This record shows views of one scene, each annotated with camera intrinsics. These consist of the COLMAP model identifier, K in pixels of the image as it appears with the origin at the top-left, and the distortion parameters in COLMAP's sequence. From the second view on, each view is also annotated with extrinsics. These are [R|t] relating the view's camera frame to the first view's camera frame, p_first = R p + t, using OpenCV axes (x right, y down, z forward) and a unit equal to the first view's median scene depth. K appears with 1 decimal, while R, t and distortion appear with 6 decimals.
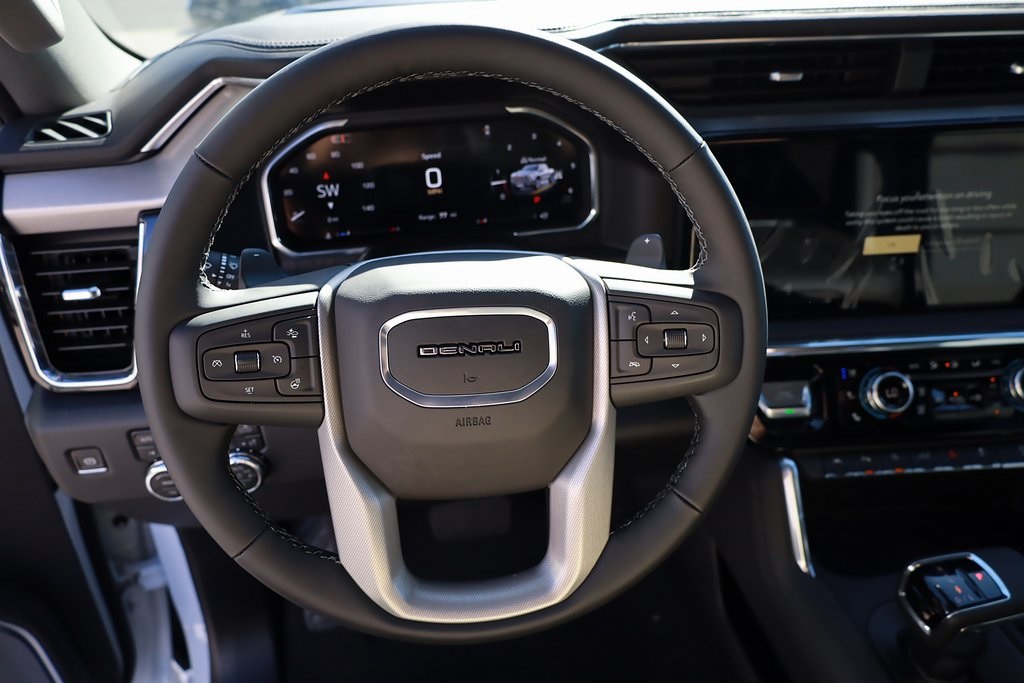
lens RADIAL K [[703.9, 0, 512.2], [0, 703.9, 342.2], [0, 0, 1]] dist [0.011870, -0.008352]
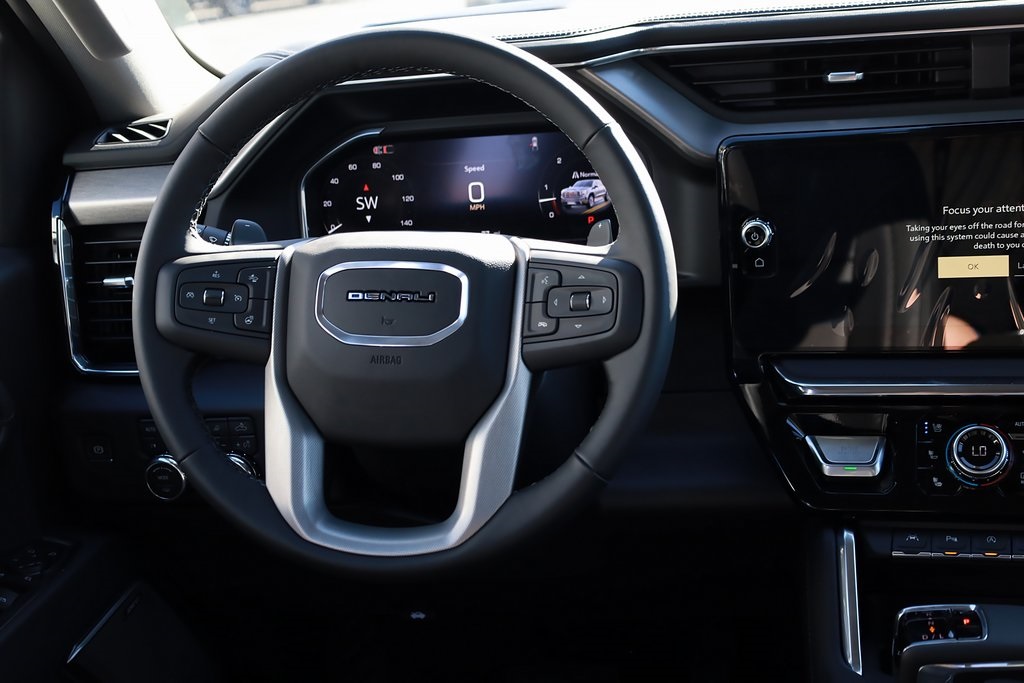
lens RADIAL K [[1414.2, 0, 518.6], [0, 1414.2, 343.4], [0, 0, 1]] dist [0.084362, 0.000000]
pose [[0.944416, 0.041634, -0.326107, 0.638212], [-0.113500, 0.972249, -0.204573, 0.381427], [0.308540, 0.230215, 0.922932, -0.739439]]
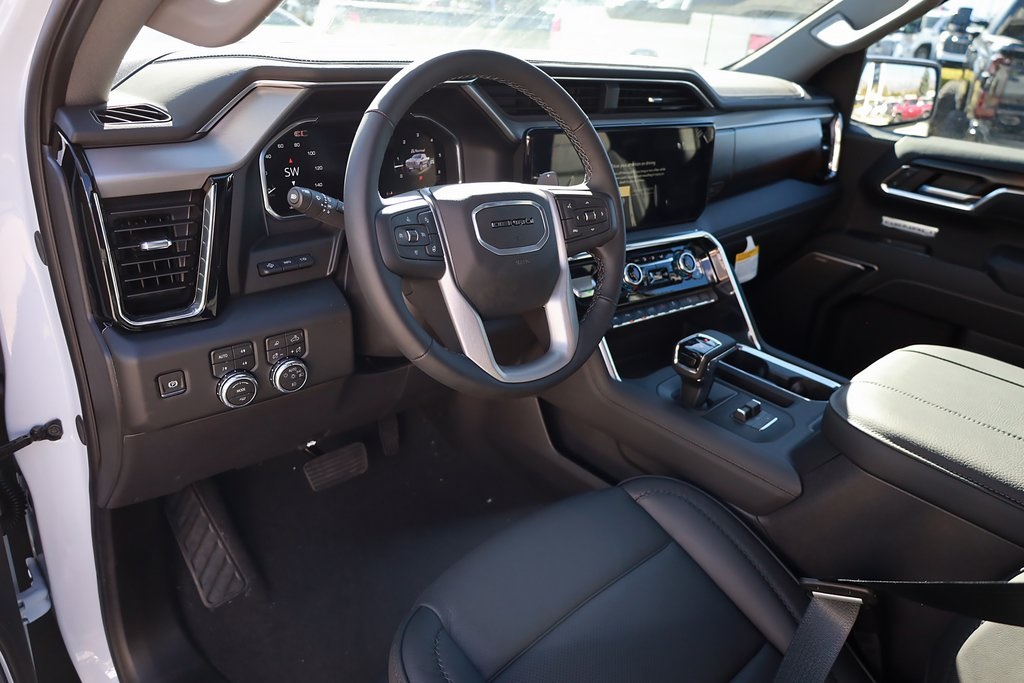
lens RADIAL K [[703.9, 0, 509.8], [0, 703.9, 339.9], [0, 0, 1]] dist [0.011870, -0.008352]
pose [[0.829628, -0.149047, 0.538054, -0.788614], [0.202333, 0.978461, -0.040934, 0.272972], [-0.520363, 0.142826, 0.841916, -0.349138]]
